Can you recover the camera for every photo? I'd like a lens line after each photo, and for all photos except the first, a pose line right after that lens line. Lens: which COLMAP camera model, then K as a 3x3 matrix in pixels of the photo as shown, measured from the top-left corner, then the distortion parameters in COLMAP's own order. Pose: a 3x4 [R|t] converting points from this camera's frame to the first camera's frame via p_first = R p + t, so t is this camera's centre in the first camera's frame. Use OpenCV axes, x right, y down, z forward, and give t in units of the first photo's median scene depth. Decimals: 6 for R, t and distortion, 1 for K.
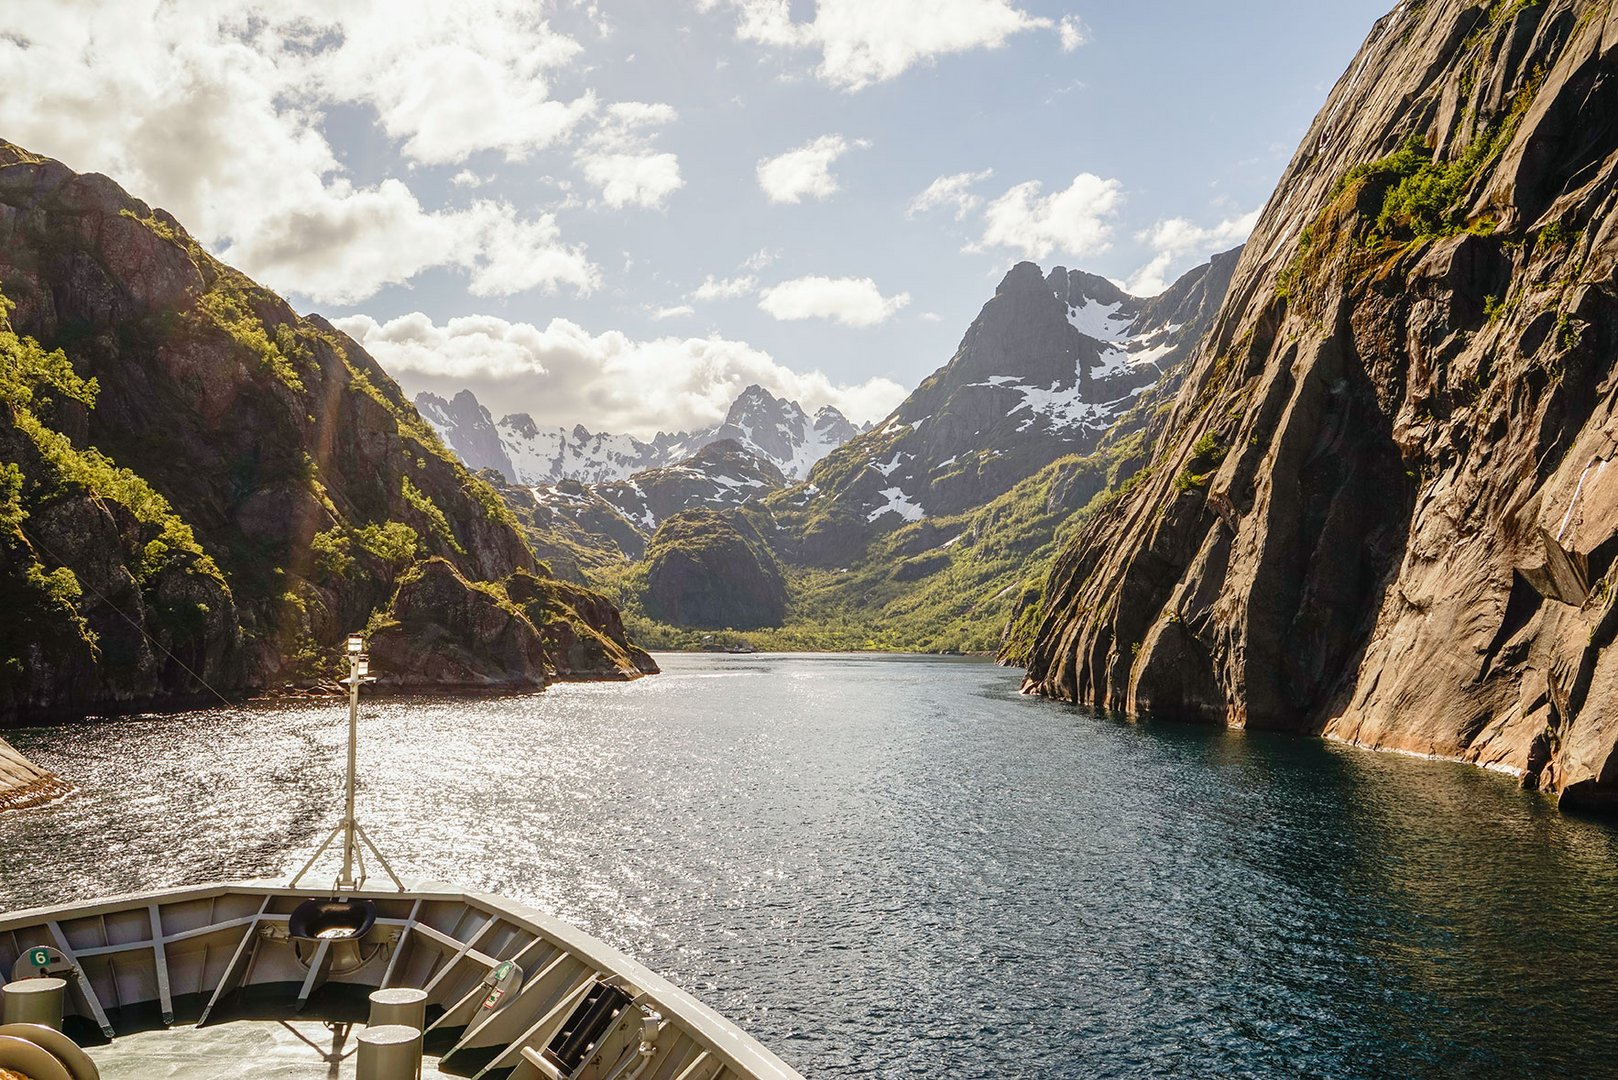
lens RADIAL K [[1255.9, 0, 809.0], [0, 1255.9, 540.0], [0, 0, 1]] dist [0.002348, 0.000487]
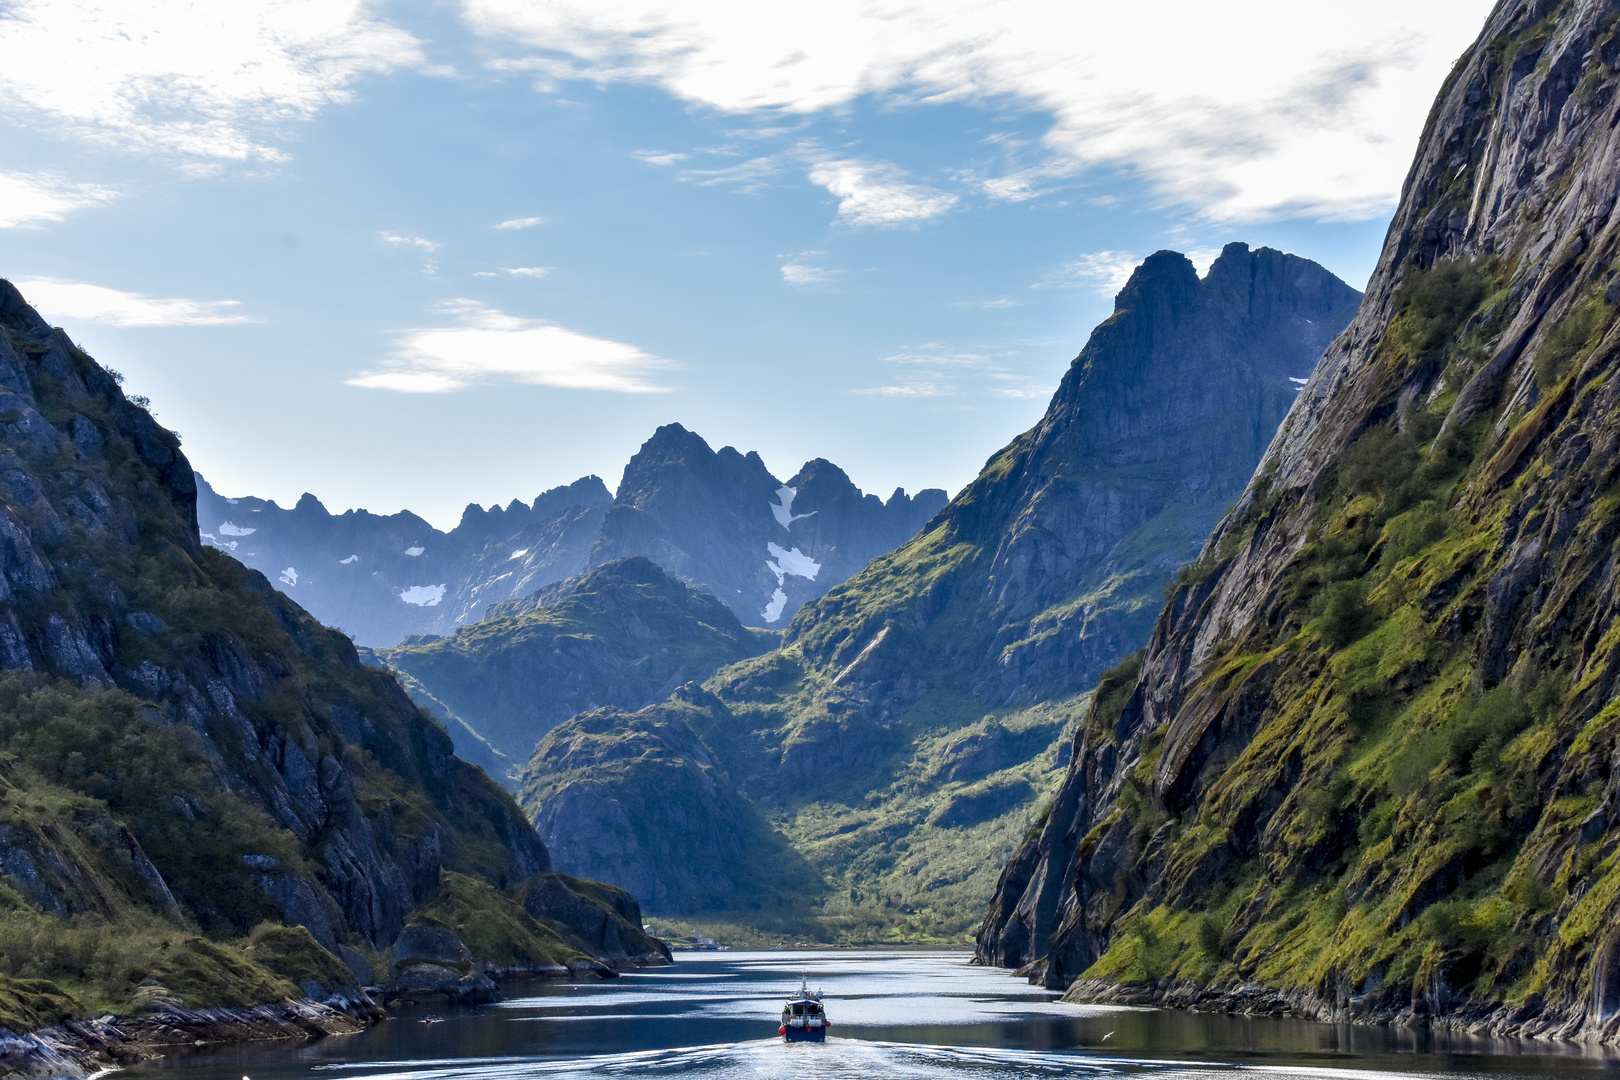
lens RADIAL K [[3374.1, 0, 811.9], [0, 3374.1, 591.6], [0, 0, 1]] dist [0.281480, 0.141874]
pose [[0.999777, -0.016551, 0.013092, -0.011715], [0.016811, 0.999658, -0.020053, -0.051684], [-0.012756, 0.020269, 0.999713, -0.655795]]
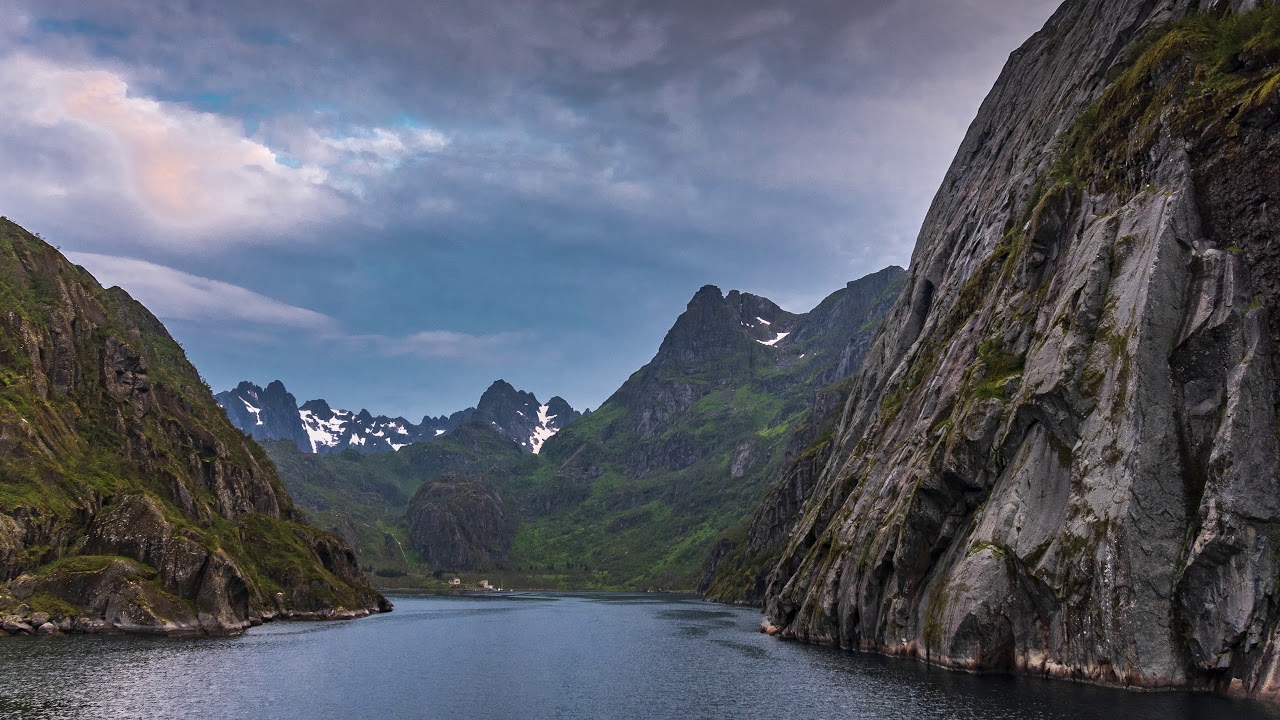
lens RADIAL K [[933.7, 0, 610.9], [0, 933.7, 324.8], [0, 0, 1]] dist [-0.117122, 0.054942]
pose [[0.997287, 0.016540, 0.071729, 0.000639], [-0.002644, 0.981849, -0.189645, 0.005412], [-0.073564, 0.188941, 0.979229, 0.072689]]
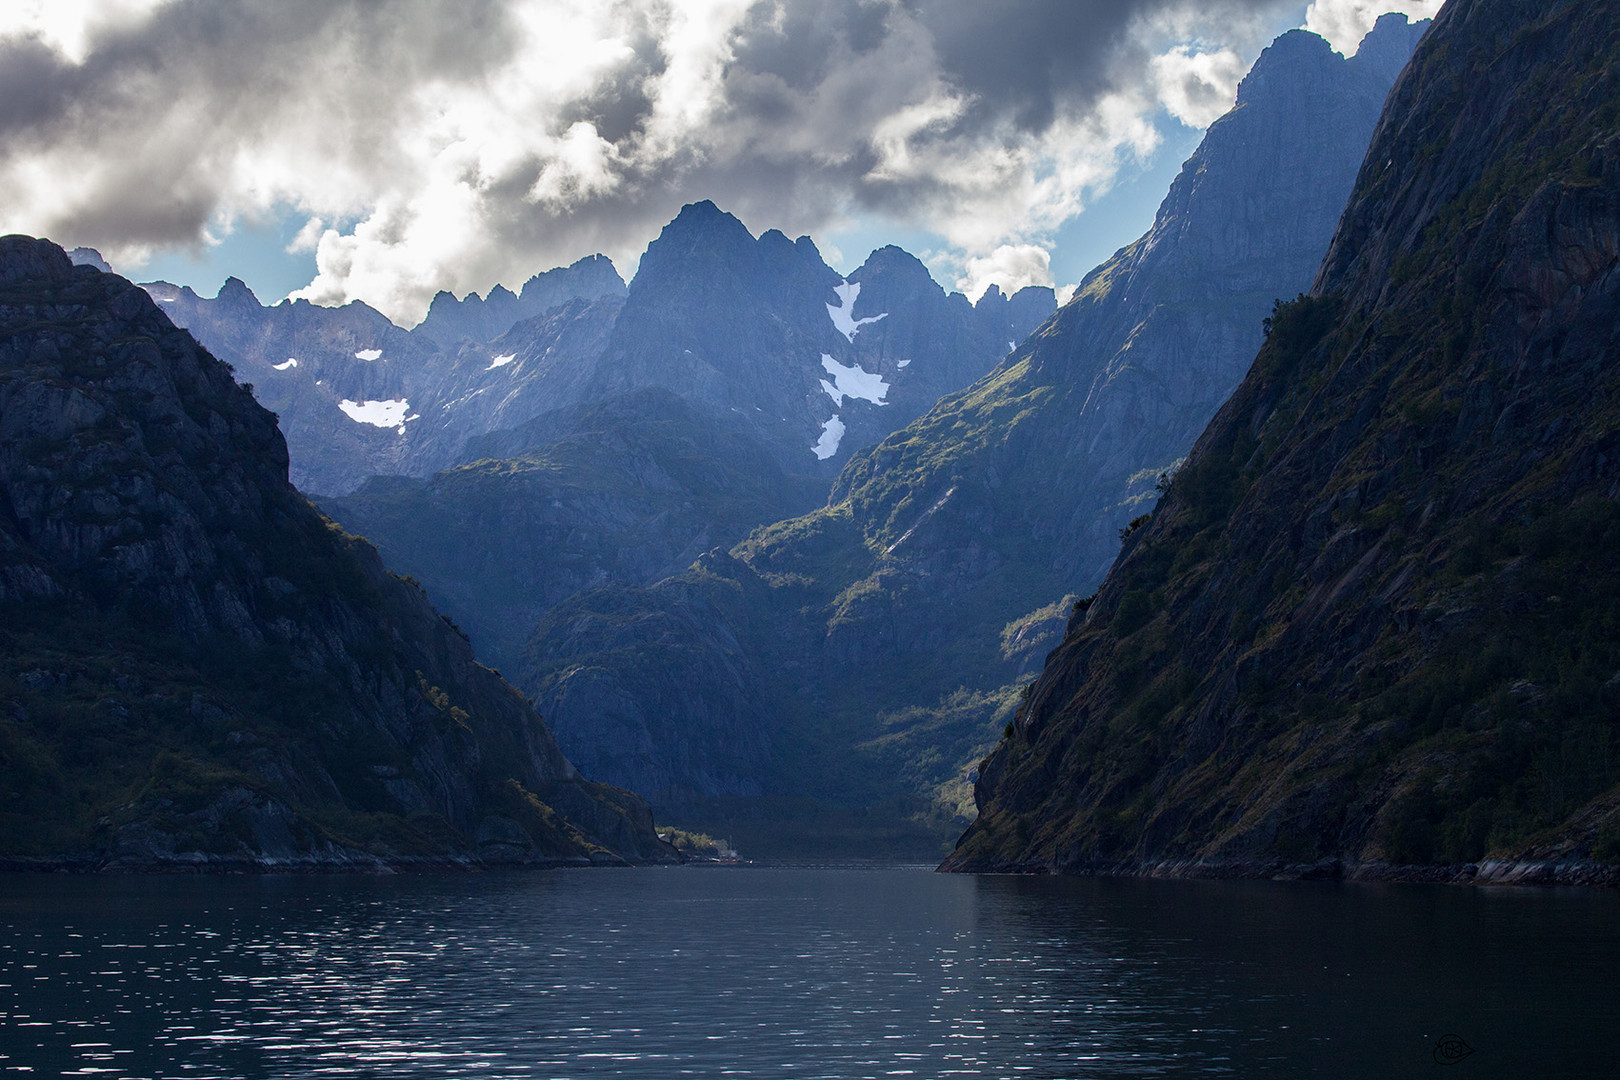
lens RADIAL K [[4573.1, 0, 810.0], [0, 4573.1, 540.0], [0, 0, 1]] dist [-0.002291, -0.295965]
pose [[0.999974, -0.005208, -0.005045, -0.001758], [0.005265, 0.999922, 0.011353, -0.067696], [0.004986, -0.011379, 0.999923, -0.895274]]
